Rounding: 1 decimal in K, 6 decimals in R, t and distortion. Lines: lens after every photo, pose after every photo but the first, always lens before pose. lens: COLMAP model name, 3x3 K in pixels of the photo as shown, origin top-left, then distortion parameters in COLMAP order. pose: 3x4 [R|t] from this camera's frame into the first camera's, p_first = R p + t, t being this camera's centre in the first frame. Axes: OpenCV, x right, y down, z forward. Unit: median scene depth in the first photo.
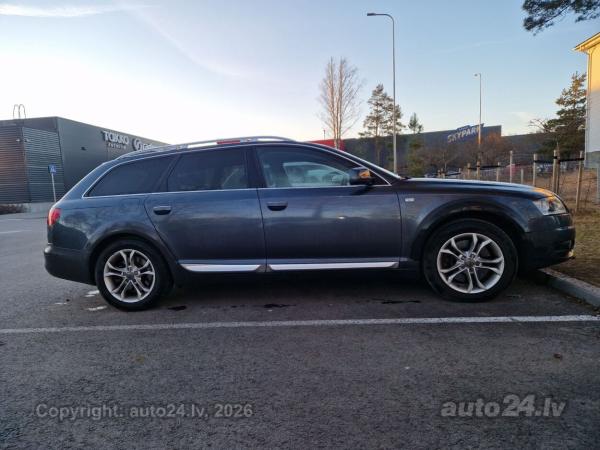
lens RADIAL K [[392.1, 0, 309.8], [0, 392.1, 224.3], [0, 0, 1]] dist [0.081287, -0.061893]
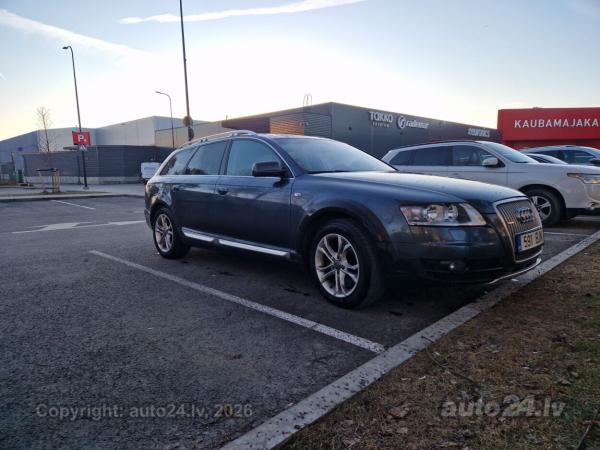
lens RADIAL K [[392.1, 0, 309.8], [0, 392.1, 224.3], [0, 0, 1]] dist [0.081287, -0.061893]
pose [[0.789766, 0.117626, -0.602025, 0.906772], [-0.079977, 0.992810, 0.089062, -0.079867], [0.608172, -0.022190, 0.793495, 0.208025]]
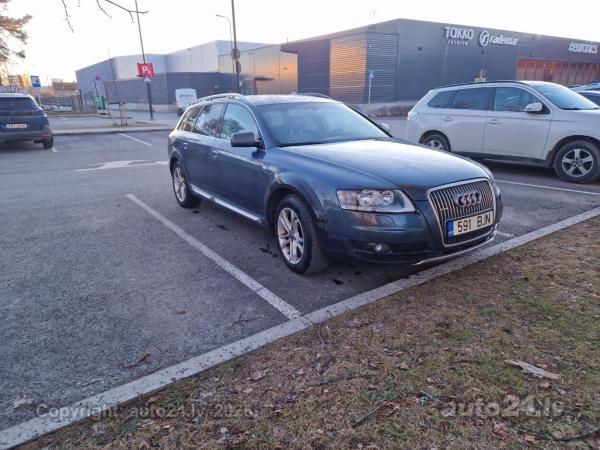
lens RADIAL K [[393.2, 0, 300.0], [0, 393.2, 225.0], [0, 0, 1]] dist [0.071063, -0.047412]
pose [[0.662771, 0.264890, -0.700405, 1.151075], [-0.085056, 0.955920, 0.281039, -0.230486], [0.743976, -0.126691, 0.656087, 0.321145]]
